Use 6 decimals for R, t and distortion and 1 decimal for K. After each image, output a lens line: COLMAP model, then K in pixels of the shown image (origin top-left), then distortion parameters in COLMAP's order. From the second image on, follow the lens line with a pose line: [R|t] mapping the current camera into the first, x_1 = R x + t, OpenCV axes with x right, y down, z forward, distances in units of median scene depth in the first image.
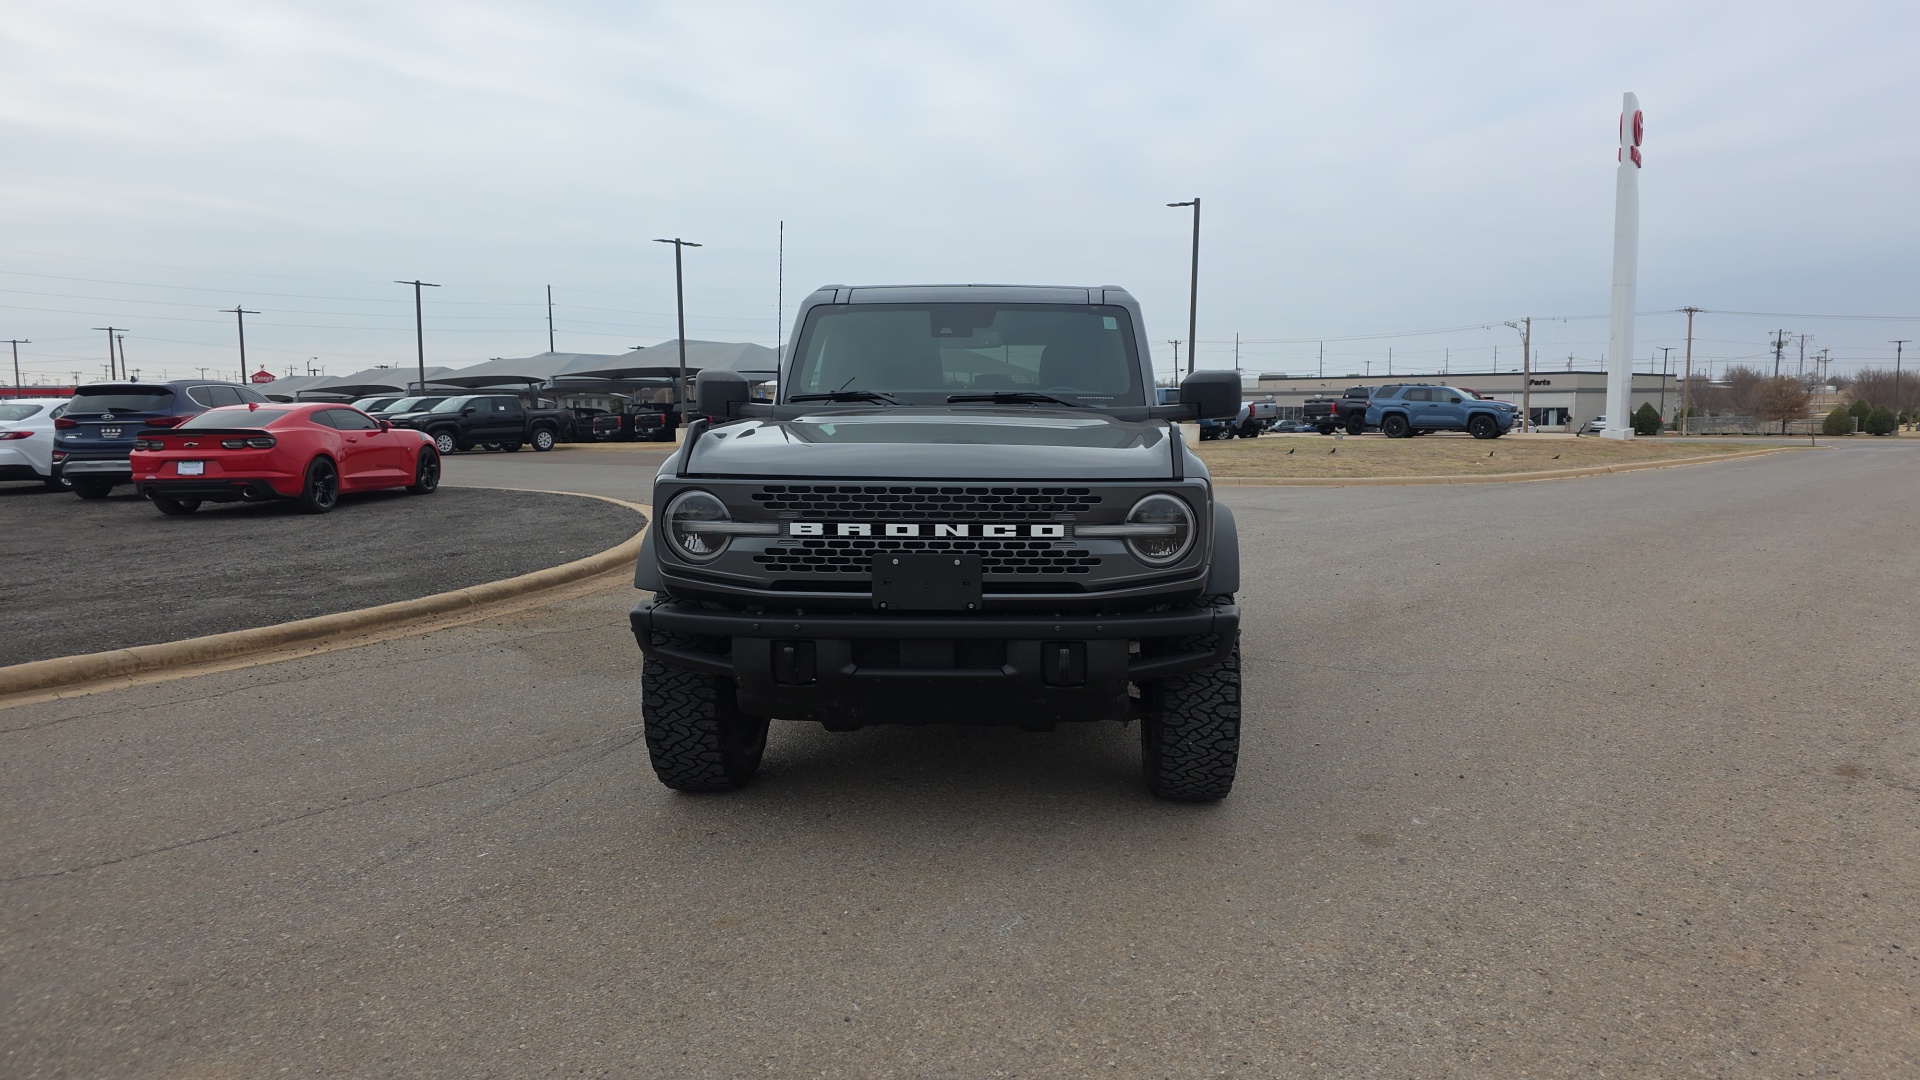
lens RADIAL K [[1232.6, 0, 1035.4], [0, 1232.6, 580.2], [0, 0, 1]] dist [0.157807, -0.272924]
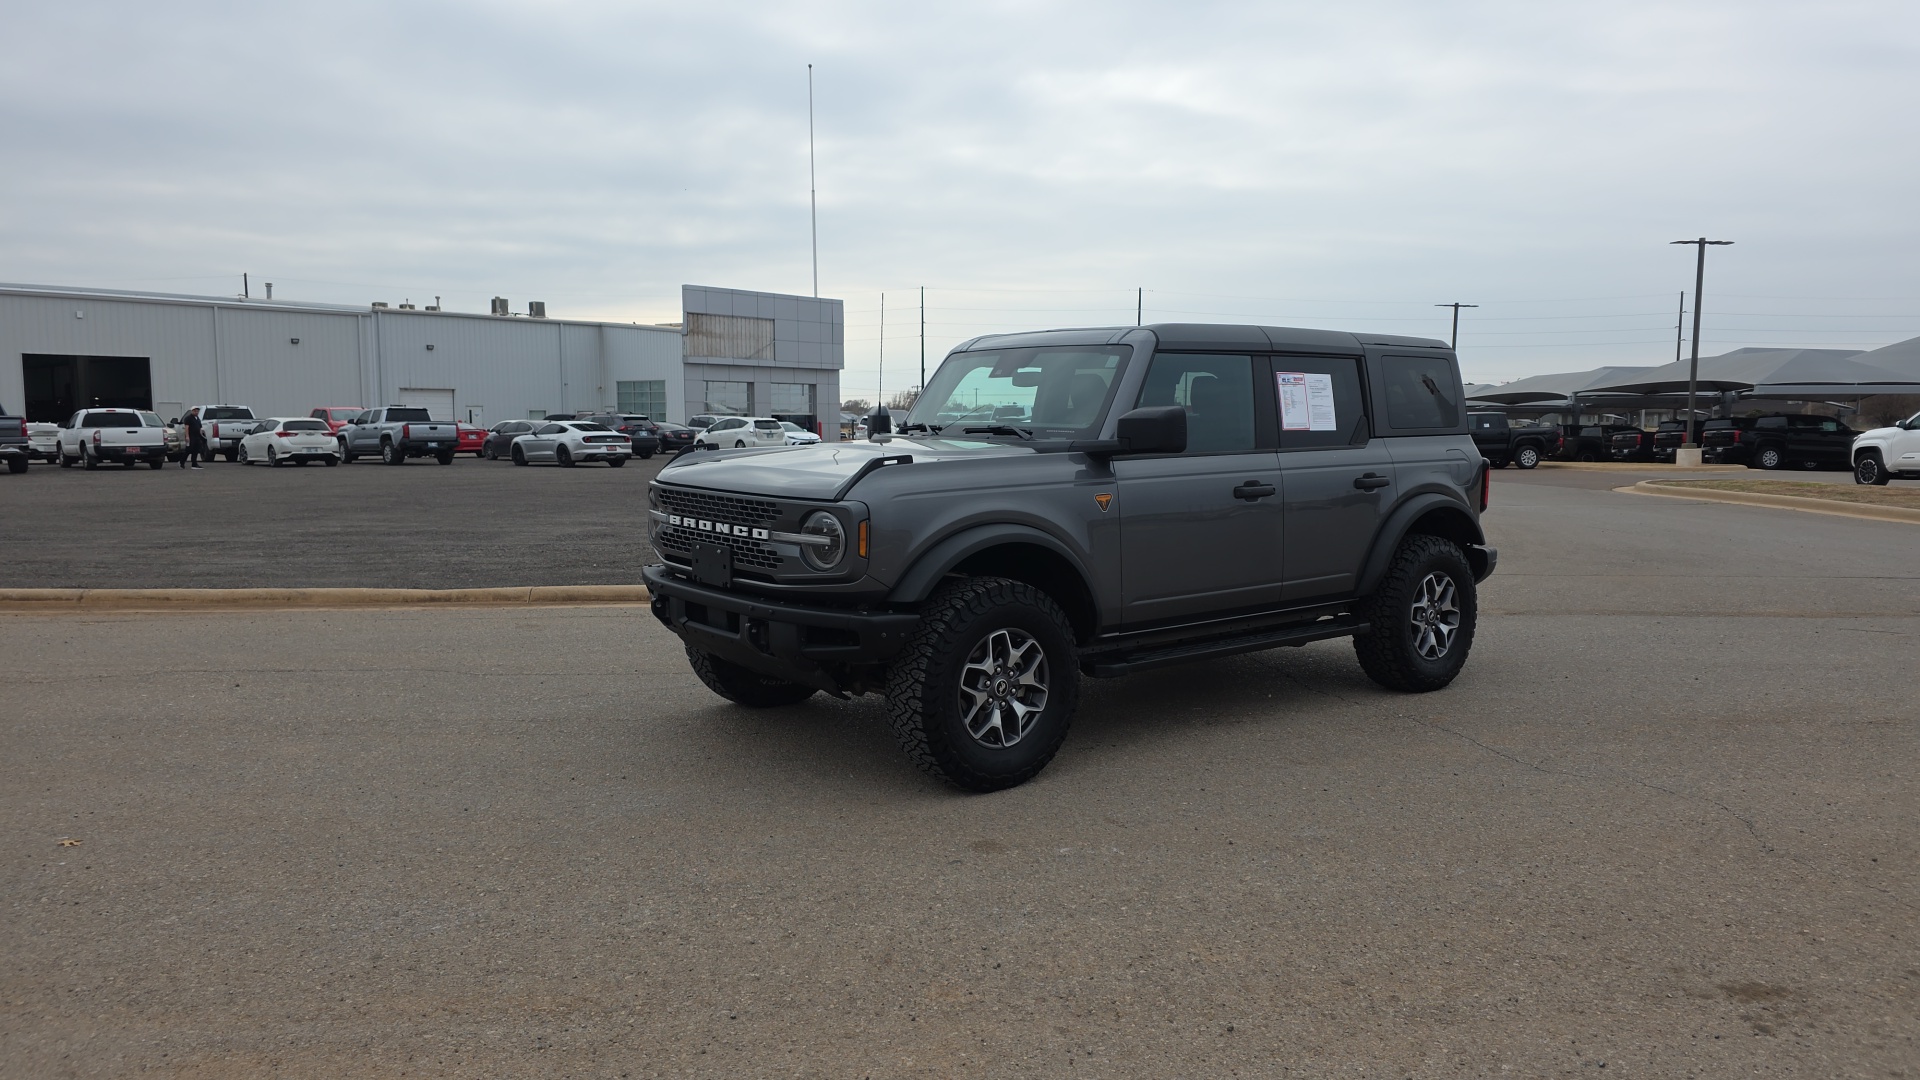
lens RADIAL K [[1262.8, 0, 1005.5], [0, 1262.8, 560.1], [0, 0, 1]] dist [0.060649, -0.064430]
pose [[0.666767, 0.090481, -0.739754, 1.155146], [-0.112191, 0.993477, 0.020393, -0.067171], [0.736774, 0.069397, 0.672569, 0.279867]]
